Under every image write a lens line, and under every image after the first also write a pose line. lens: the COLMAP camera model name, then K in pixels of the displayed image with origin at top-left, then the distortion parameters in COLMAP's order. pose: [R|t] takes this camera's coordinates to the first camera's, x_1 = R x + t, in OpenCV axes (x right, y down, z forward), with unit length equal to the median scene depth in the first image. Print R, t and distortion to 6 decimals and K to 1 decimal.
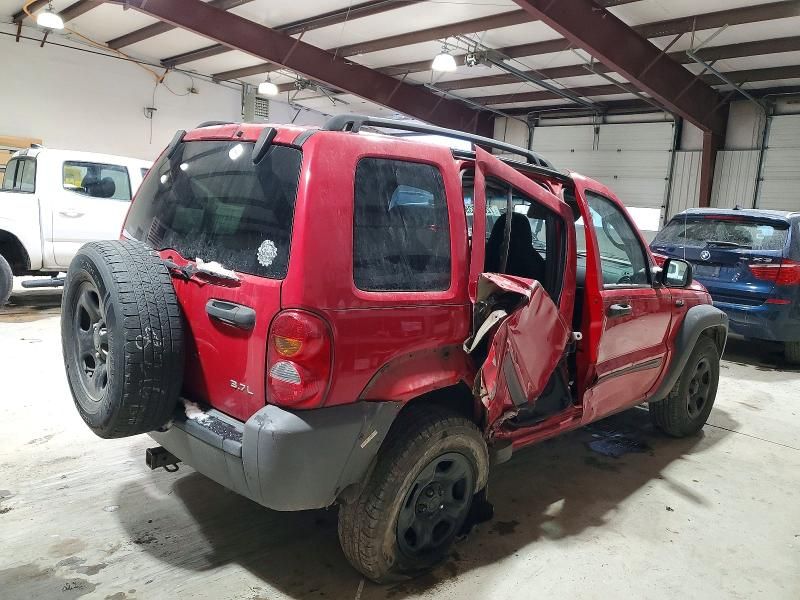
lens RADIAL K [[622.8, 0, 387.6], [0, 622.8, 297.3], [0, 0, 1]] dist [0.007660, 0.010003]
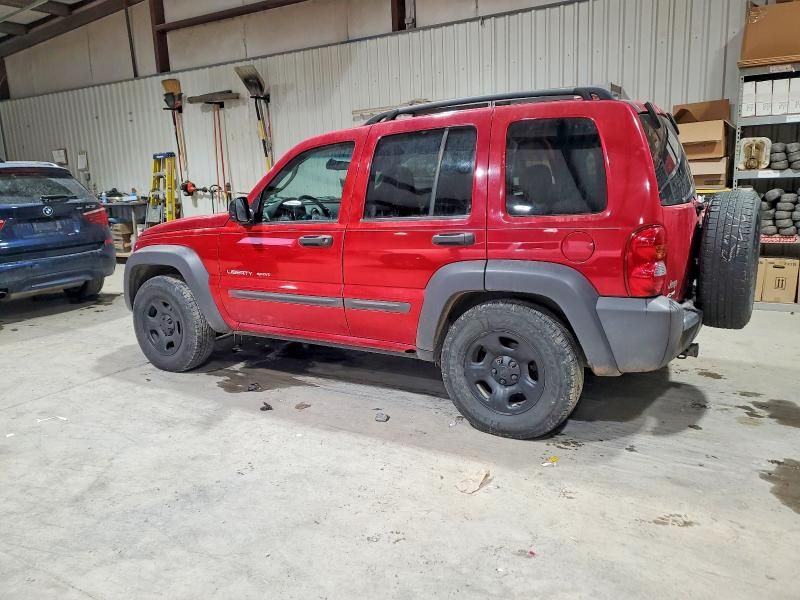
lens RADIAL K [[622.8, 0, 387.6], [0, 622.8, 297.3], [0, 0, 1]] dist [0.007660, 0.010003]
pose [[-0.265653, -0.253493, 0.930145, -1.430571], [0.165624, 0.938467, 0.303064, -0.378129], [-0.949735, 0.234565, -0.207322, 1.876566]]
